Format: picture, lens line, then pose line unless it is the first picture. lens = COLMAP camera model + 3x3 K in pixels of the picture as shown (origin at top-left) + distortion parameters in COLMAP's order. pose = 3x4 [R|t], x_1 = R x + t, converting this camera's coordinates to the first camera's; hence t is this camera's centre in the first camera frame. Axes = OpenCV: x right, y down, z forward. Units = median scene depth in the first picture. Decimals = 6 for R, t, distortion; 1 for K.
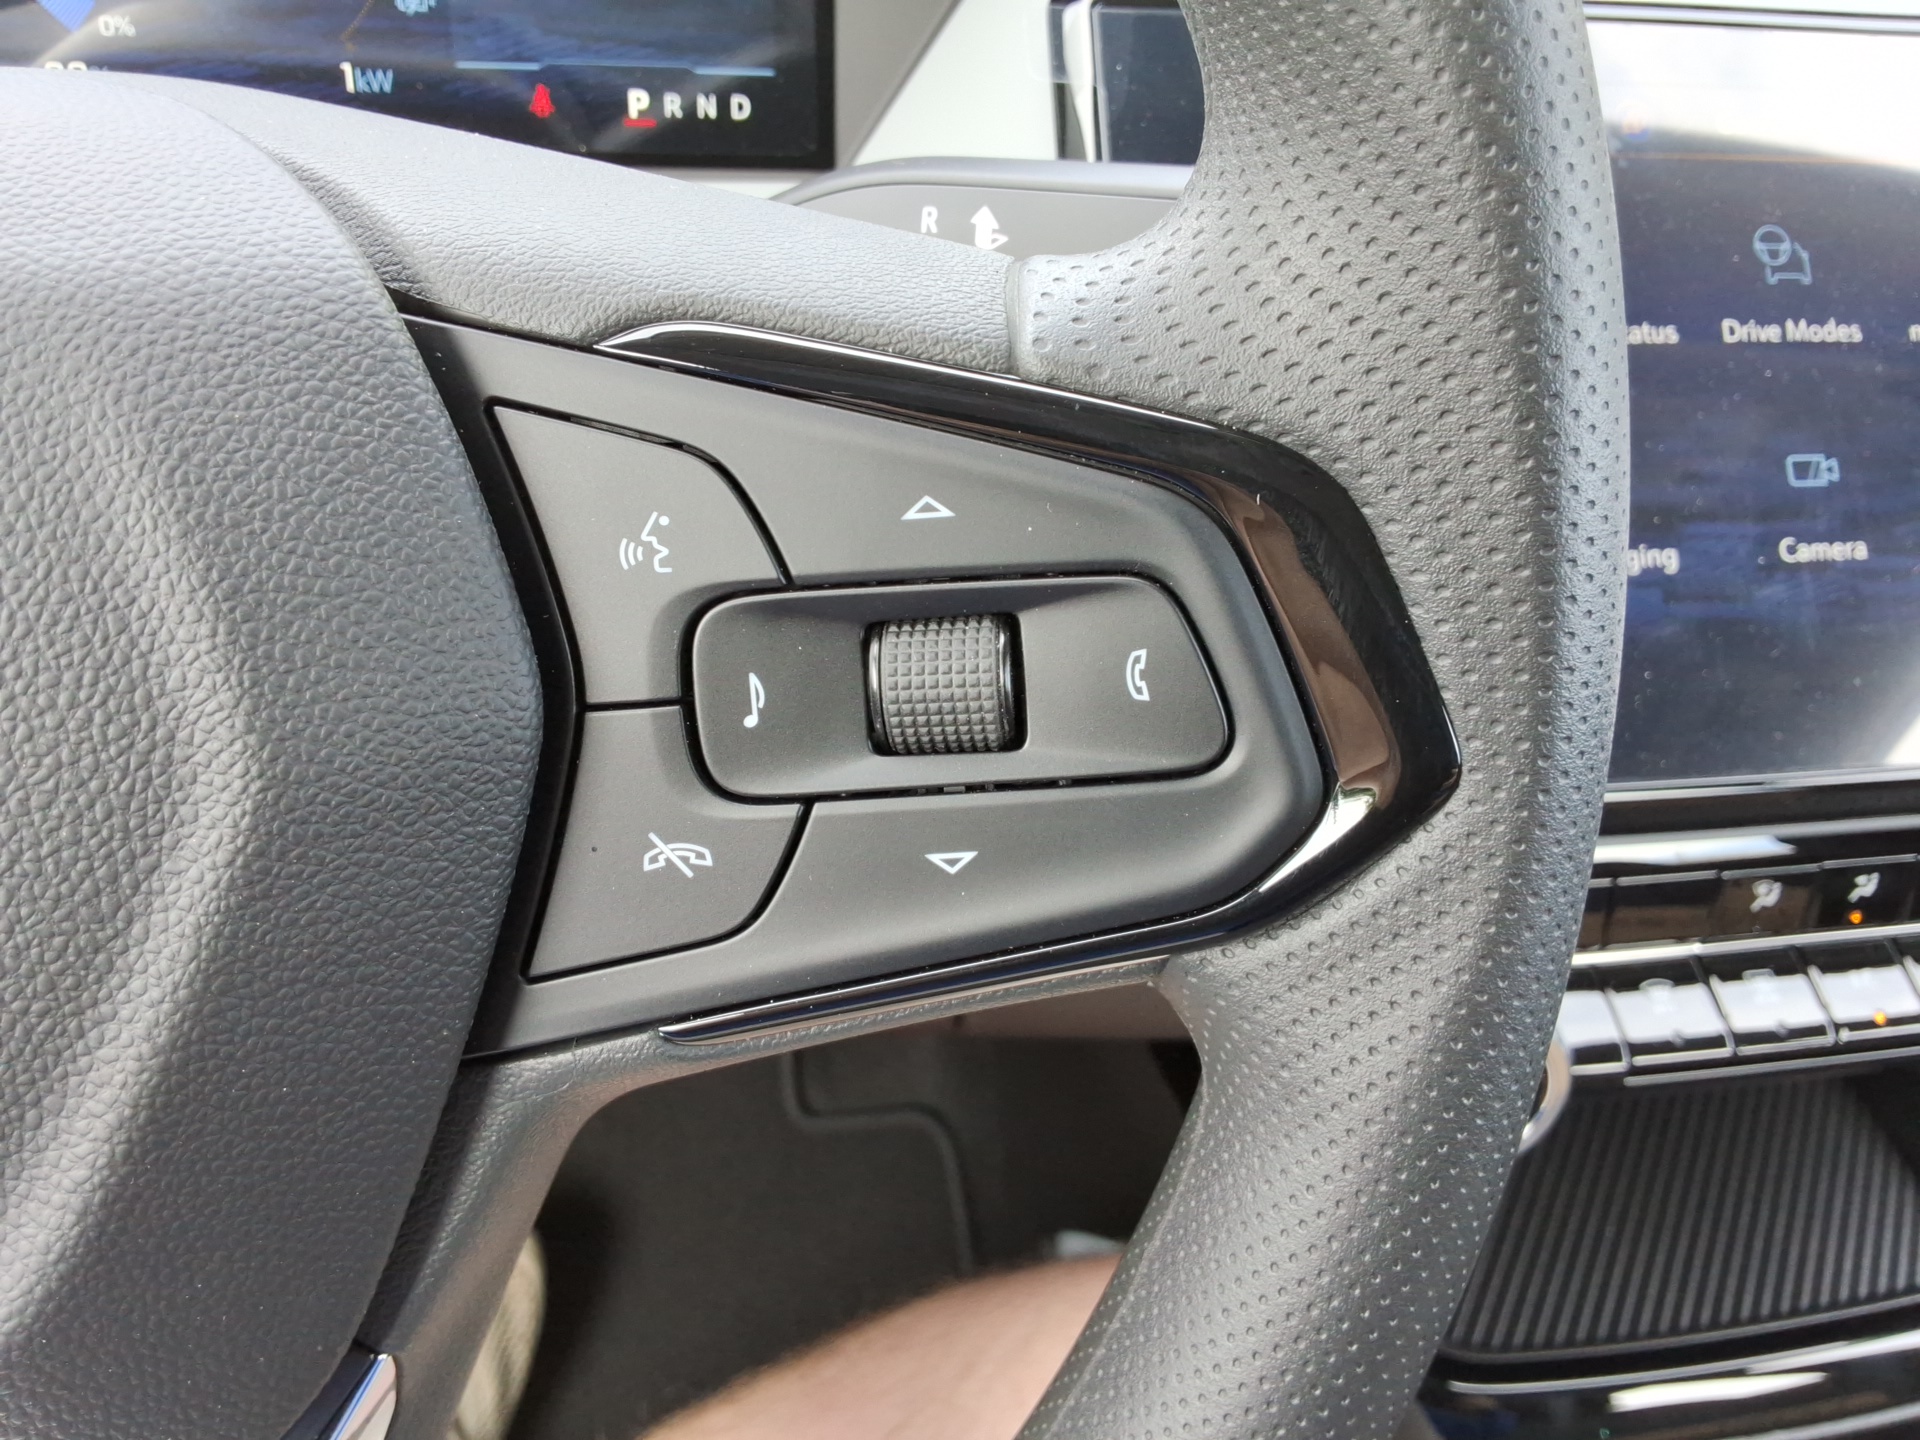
lens RADIAL K [[1547.0, 0, 973.5], [0, 1547.0, 701.2], [0, 0, 1]] dist [0.128110, -0.192579]
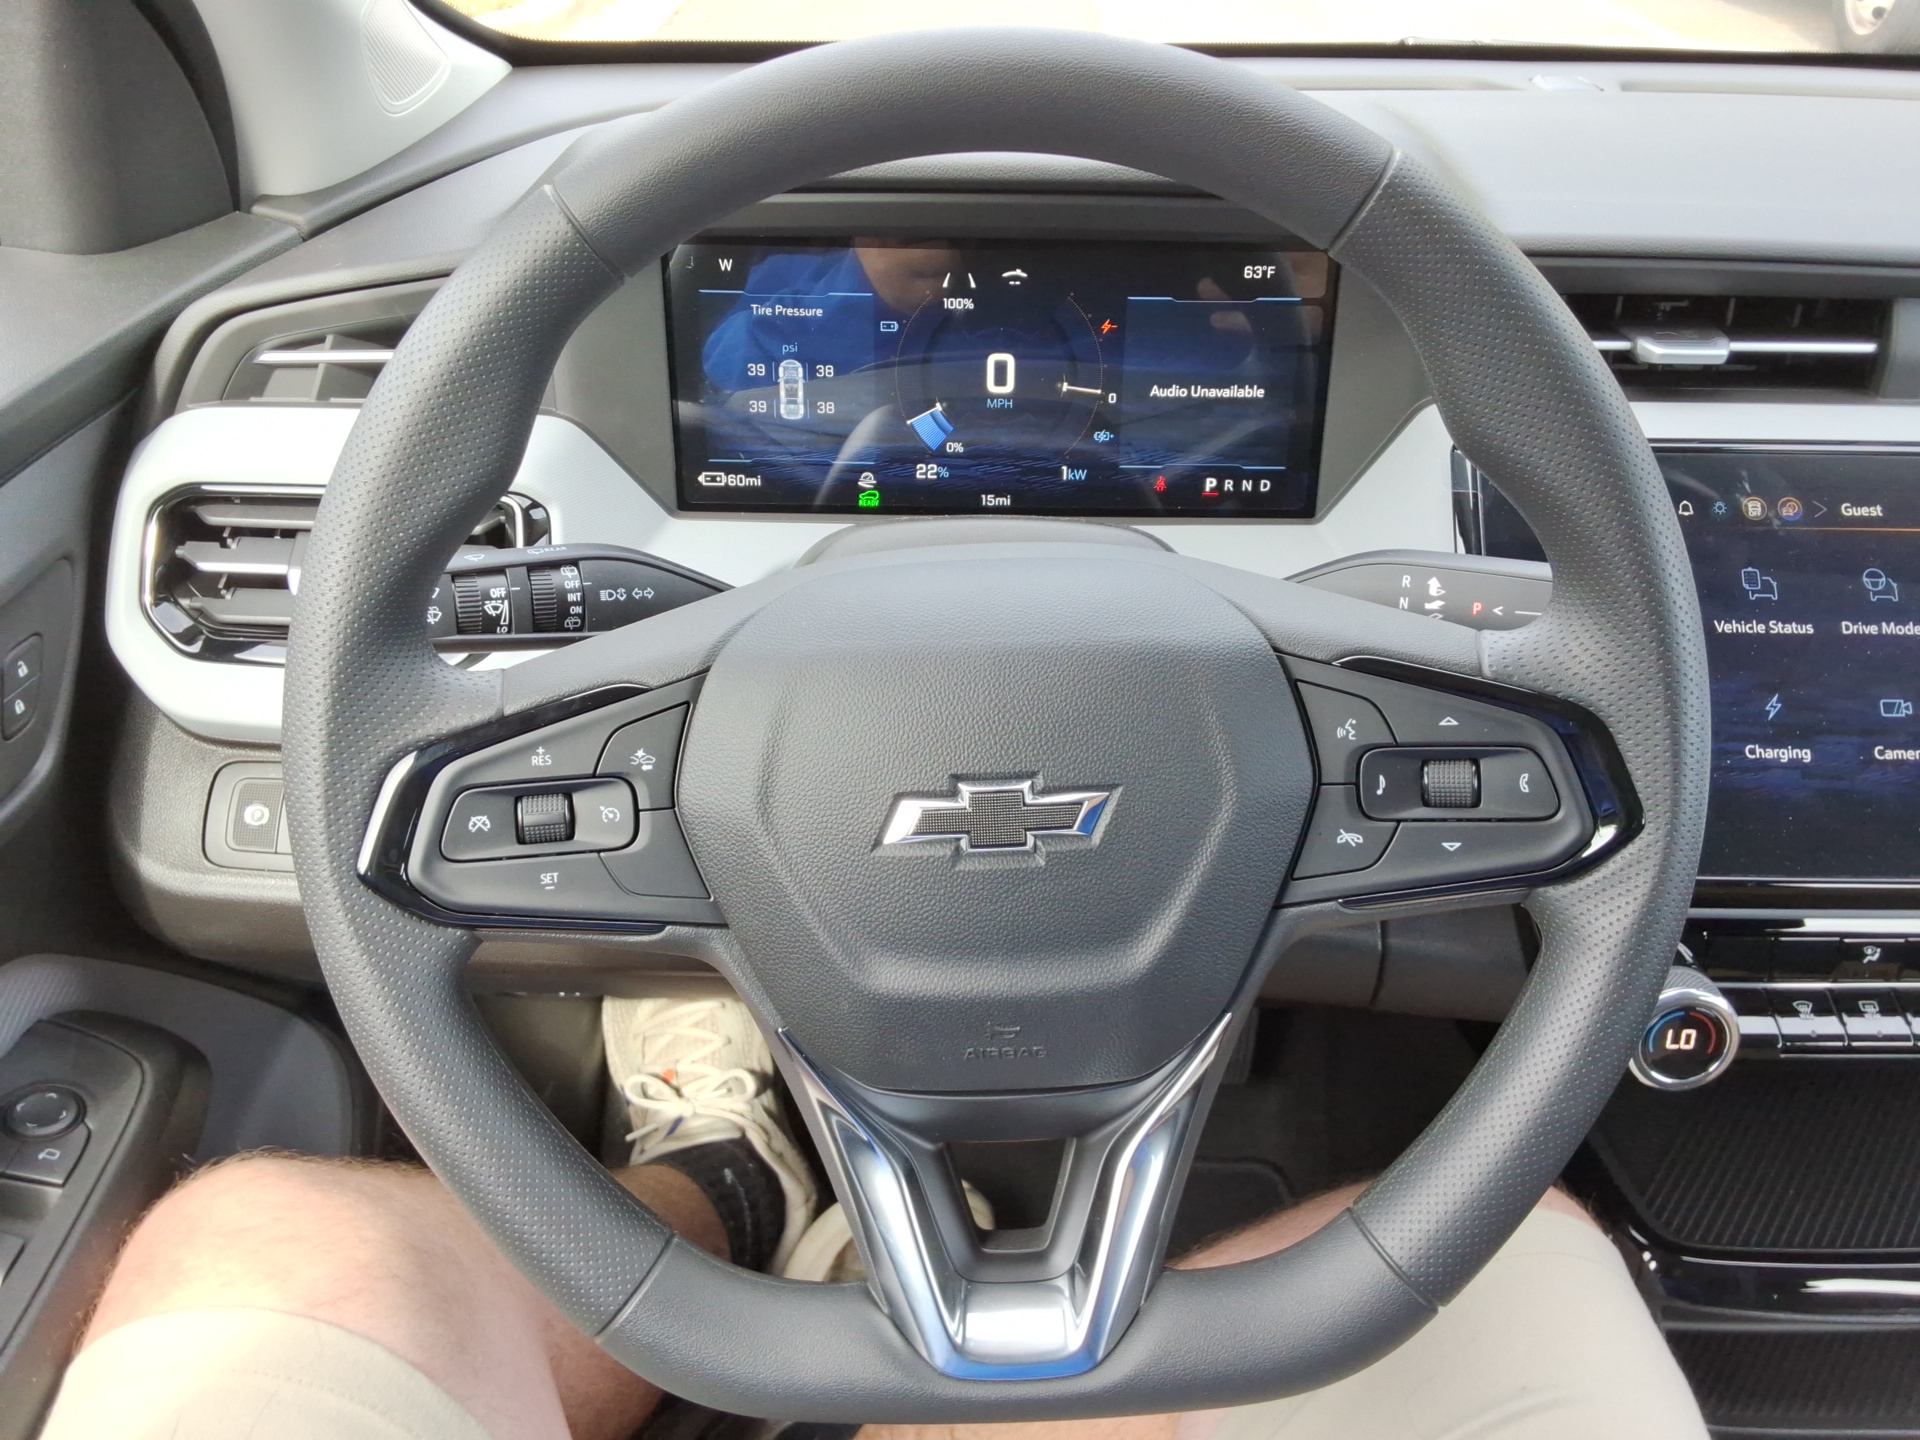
lens RADIAL K [[1547.0, 0, 973.5], [0, 1547.0, 701.2], [0, 0, 1]] dist [0.128110, -0.192579]
pose [[0.985083, 0.040850, -0.167158, -0.403944], [-0.057928, 0.993439, -0.098604, 0.171630], [0.162034, 0.106816, 0.980987, -1.943688]]
